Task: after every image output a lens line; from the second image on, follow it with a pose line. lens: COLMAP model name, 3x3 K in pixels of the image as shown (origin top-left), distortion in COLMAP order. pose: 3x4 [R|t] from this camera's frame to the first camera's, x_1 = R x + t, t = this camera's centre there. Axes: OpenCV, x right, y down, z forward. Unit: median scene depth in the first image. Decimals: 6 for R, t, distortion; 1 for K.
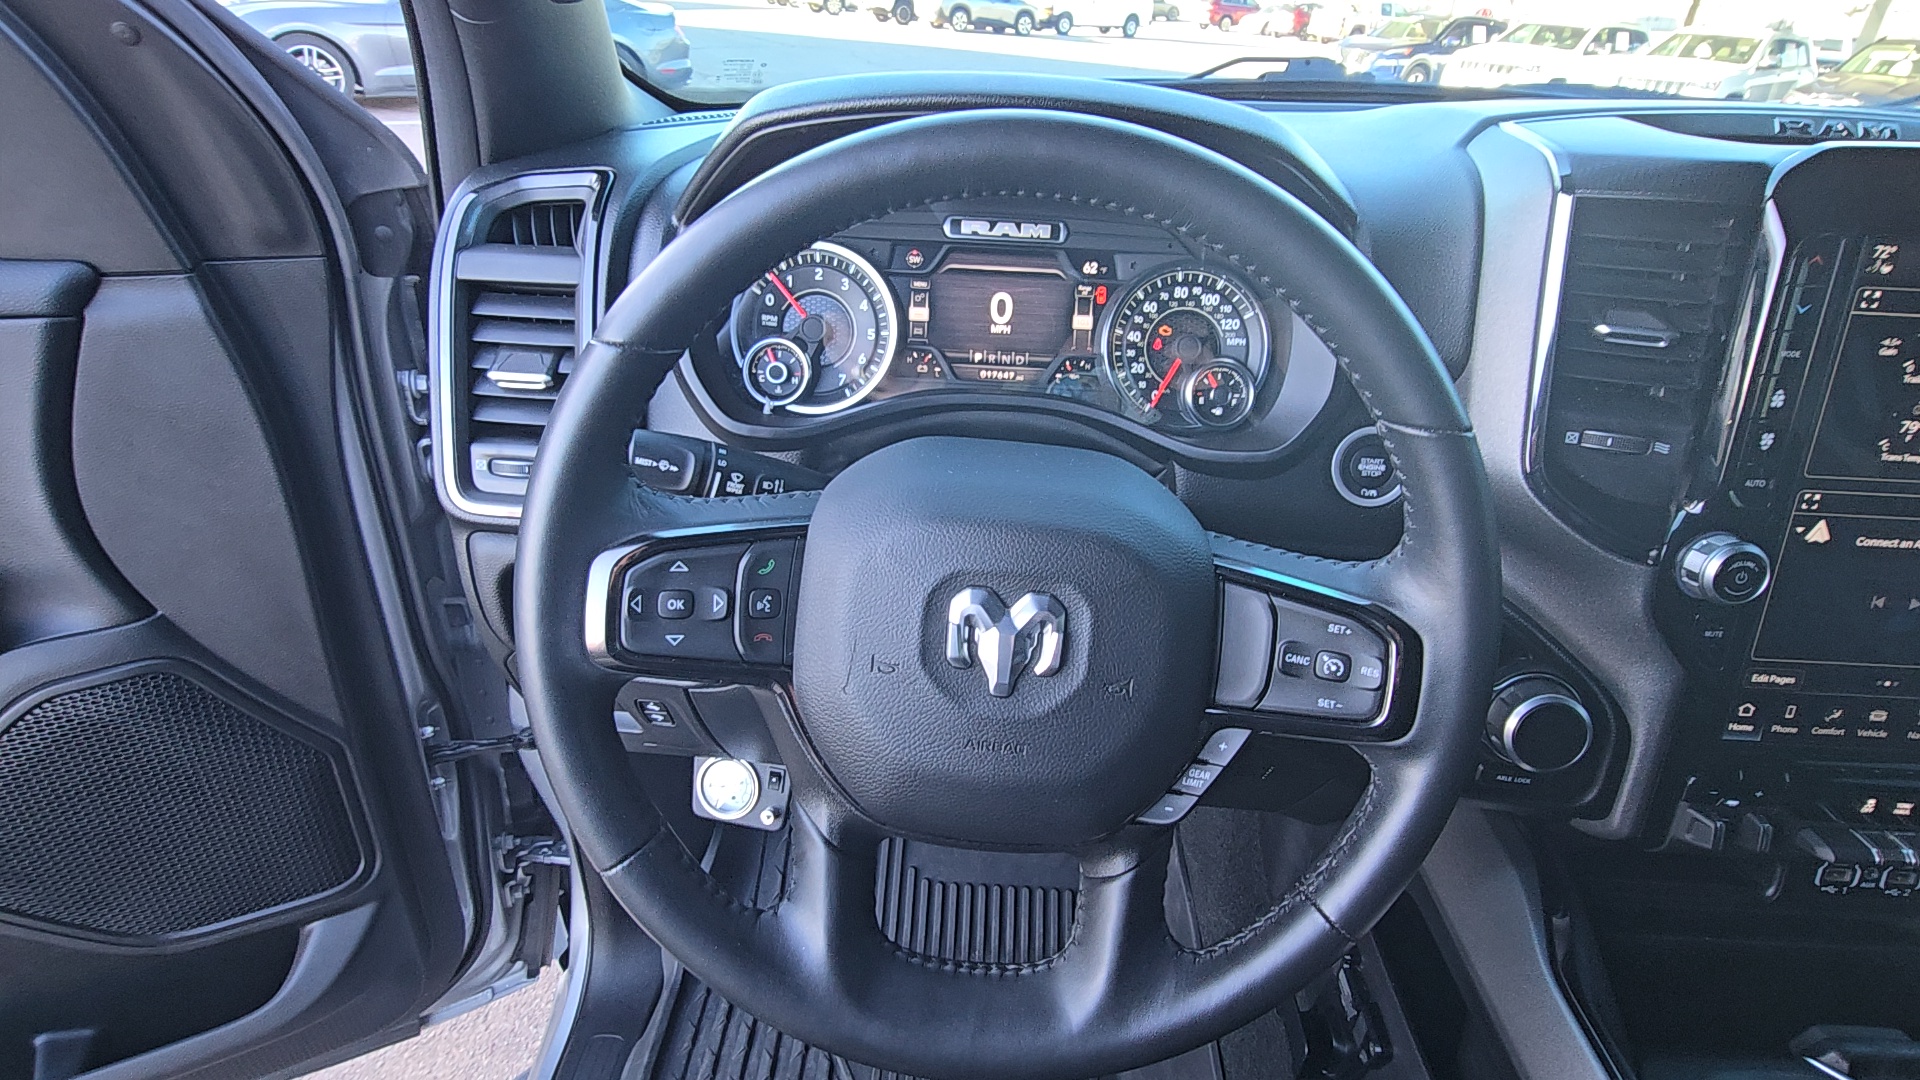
lens RADIAL K [[972.3, 0, 960.2], [0, 972.3, 547.5], [0, 0, 1]] dist [0.002717, 0.001029]
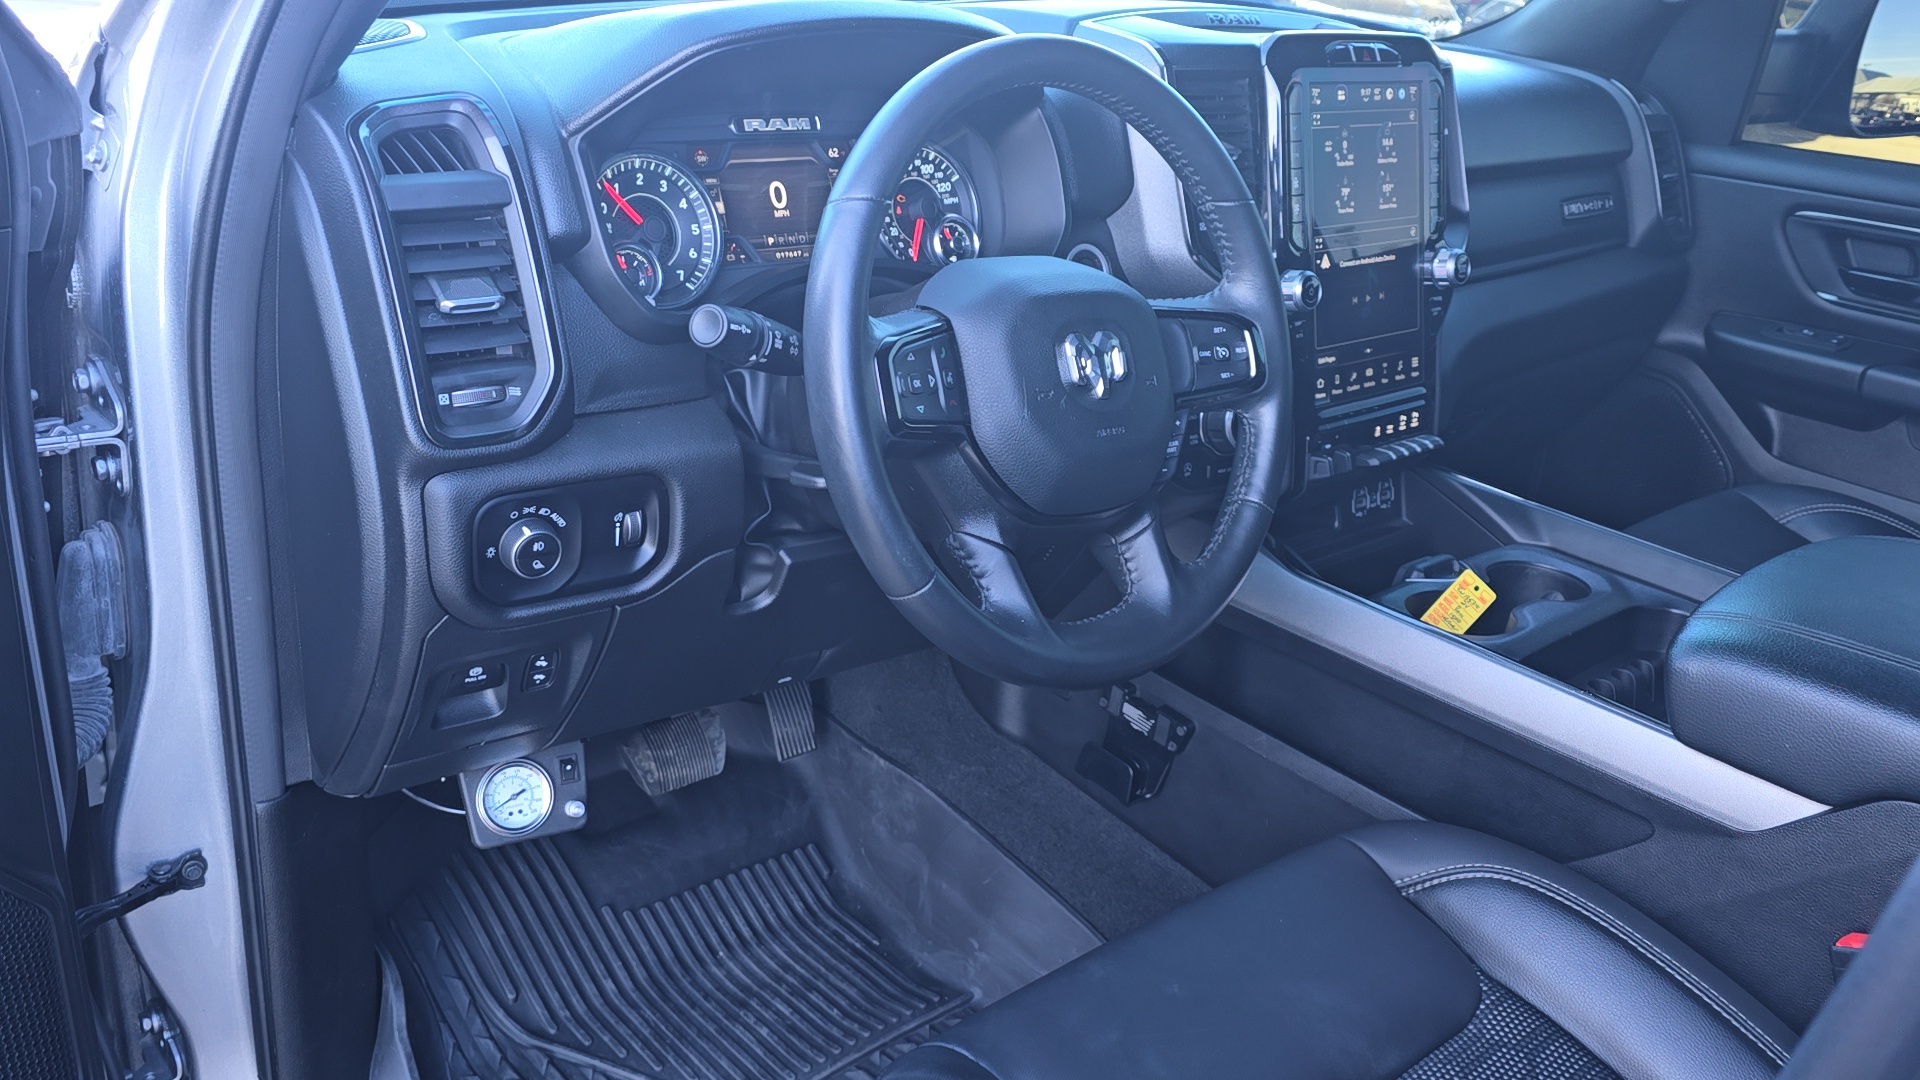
lens RADIAL K [[1565.6, 0, 960.0], [0, 1565.6, 540.0], [0, 0, 1]] dist [-0.000674, 0.000955]
pose [[0.732212, -0.241114, 0.636968, -1.061719], [0.285879, 0.957667, 0.033884, 0.131108], [-0.618173, 0.157286, 0.770145, -0.445231]]
